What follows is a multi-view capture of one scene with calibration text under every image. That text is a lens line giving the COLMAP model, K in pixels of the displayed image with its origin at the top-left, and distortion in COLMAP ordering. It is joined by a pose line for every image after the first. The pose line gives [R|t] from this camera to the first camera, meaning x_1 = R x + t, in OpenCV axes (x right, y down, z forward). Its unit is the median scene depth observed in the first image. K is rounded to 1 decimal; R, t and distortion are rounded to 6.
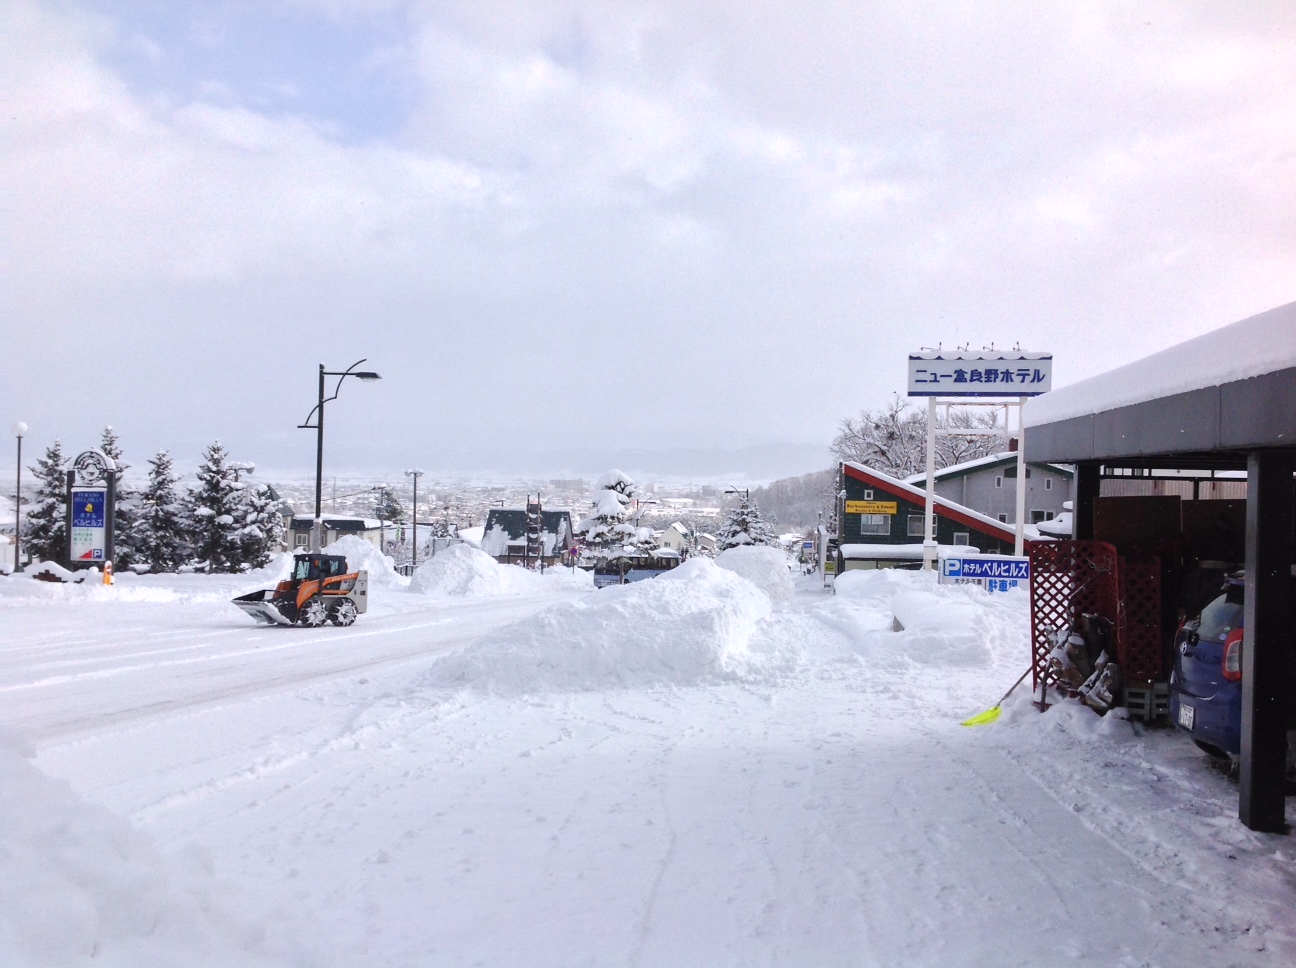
lens RADIAL K [[1288.6, 0, 648.7], [0, 1288.6, 484.1], [0, 0, 1]] dist [0.015429, 0.000000]
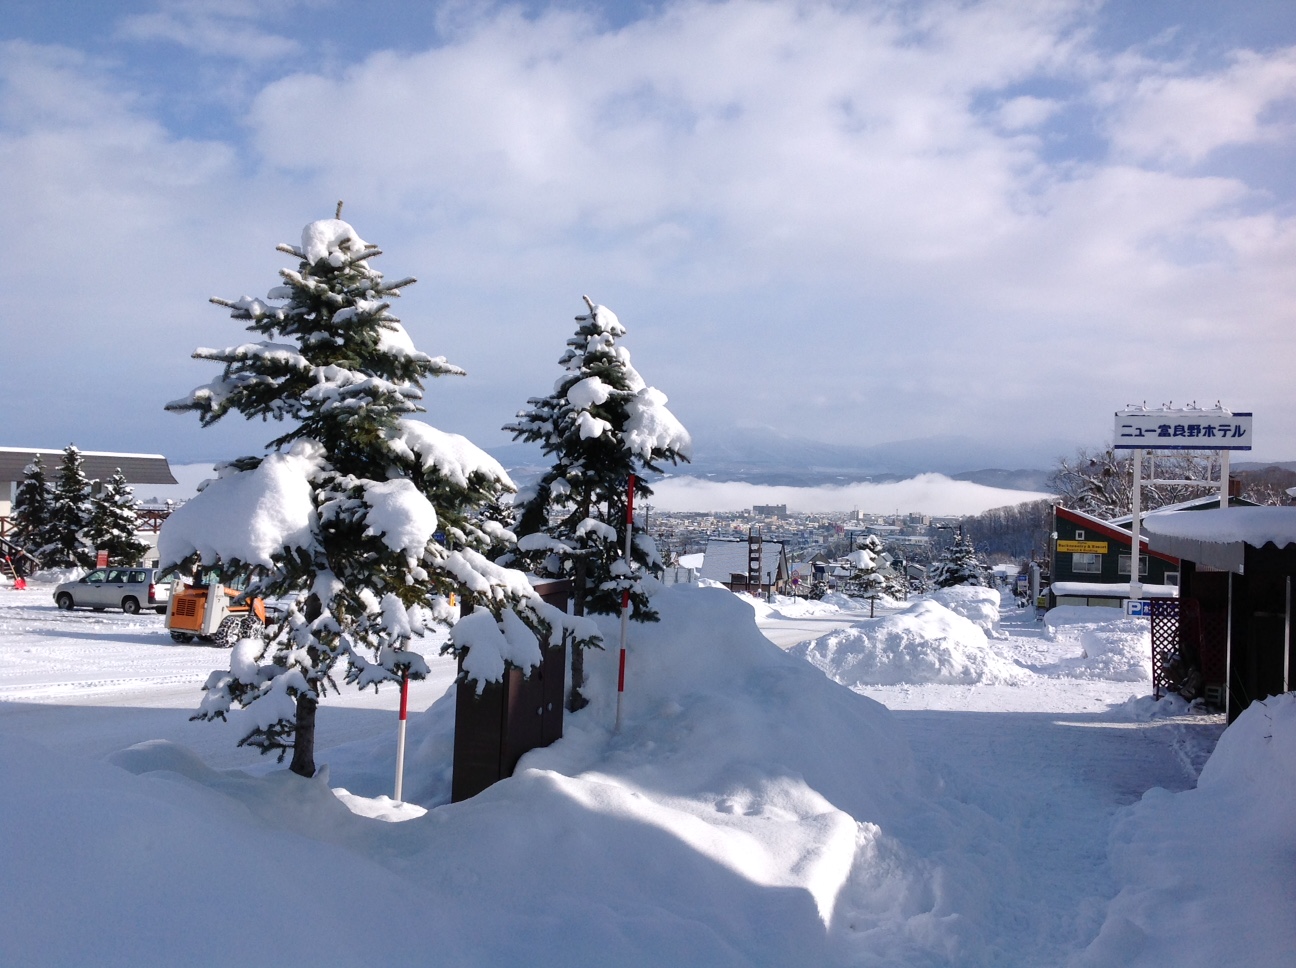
lens RADIAL K [[1288.6, 0, 647.6], [0, 1288.6, 481.9], [0, 0, 1]] dist [0.015429, 0.000000]
pose [[0.987135, 0.004744, -0.159819, -0.016052], [-0.008371, 0.999722, -0.022024, -0.012819], [0.159670, 0.023079, 0.986901, -0.153623]]
